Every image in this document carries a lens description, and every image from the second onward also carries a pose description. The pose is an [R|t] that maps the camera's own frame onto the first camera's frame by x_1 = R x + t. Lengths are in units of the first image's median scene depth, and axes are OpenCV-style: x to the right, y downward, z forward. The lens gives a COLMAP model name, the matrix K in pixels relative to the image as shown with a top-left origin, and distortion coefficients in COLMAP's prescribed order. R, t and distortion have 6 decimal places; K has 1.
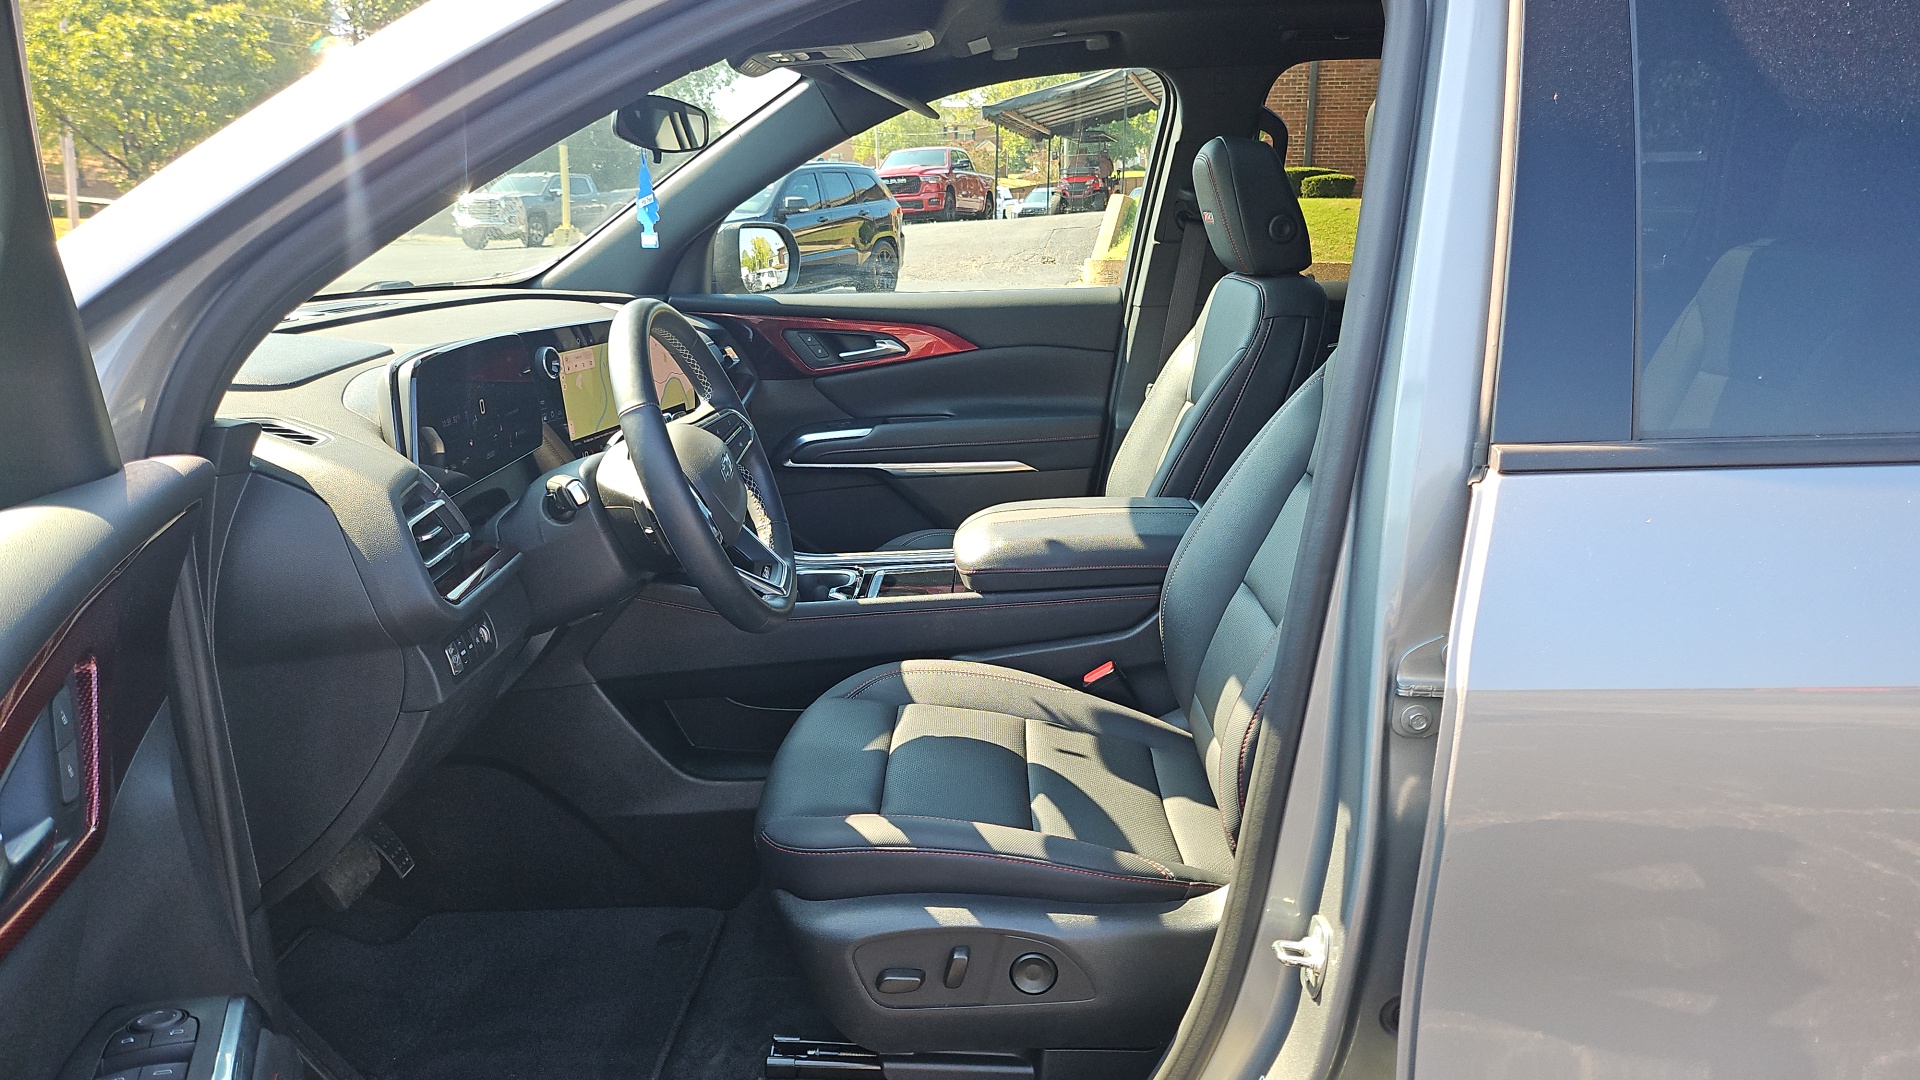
lens RADIAL K [[1460.6, 0, 927.2], [0, 1460.6, 539.4], [0, 0, 1]] dist [-0.006148, -0.010556]
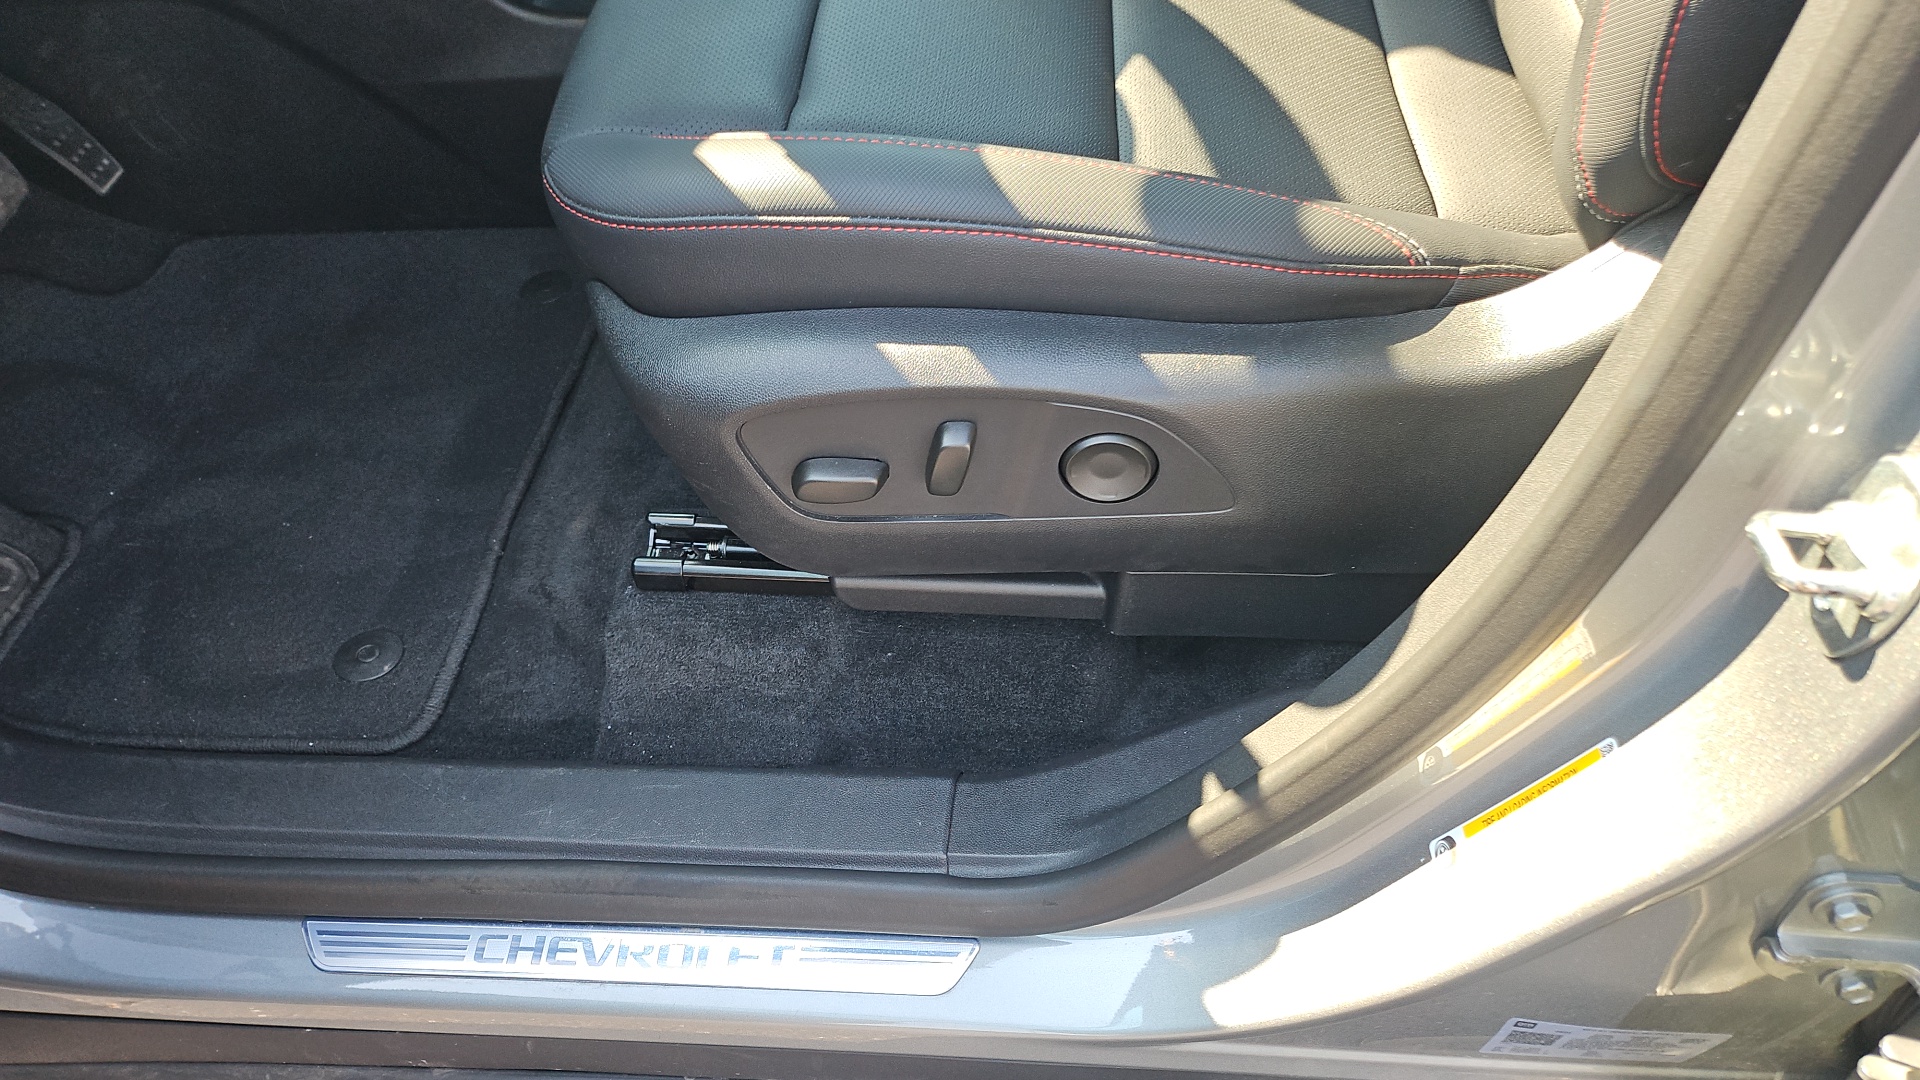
lens RADIAL K [[1404.9, 0, 958.2], [0, 1404.9, 544.9], [0, 0, 1]] dist [0.082808, -0.108185]
pose [[0.998766, -0.010412, -0.048569, 0.044791], [0.034548, 0.848152, 0.528625, 0.069919], [0.035690, -0.529650, 0.847465, 0.579780]]
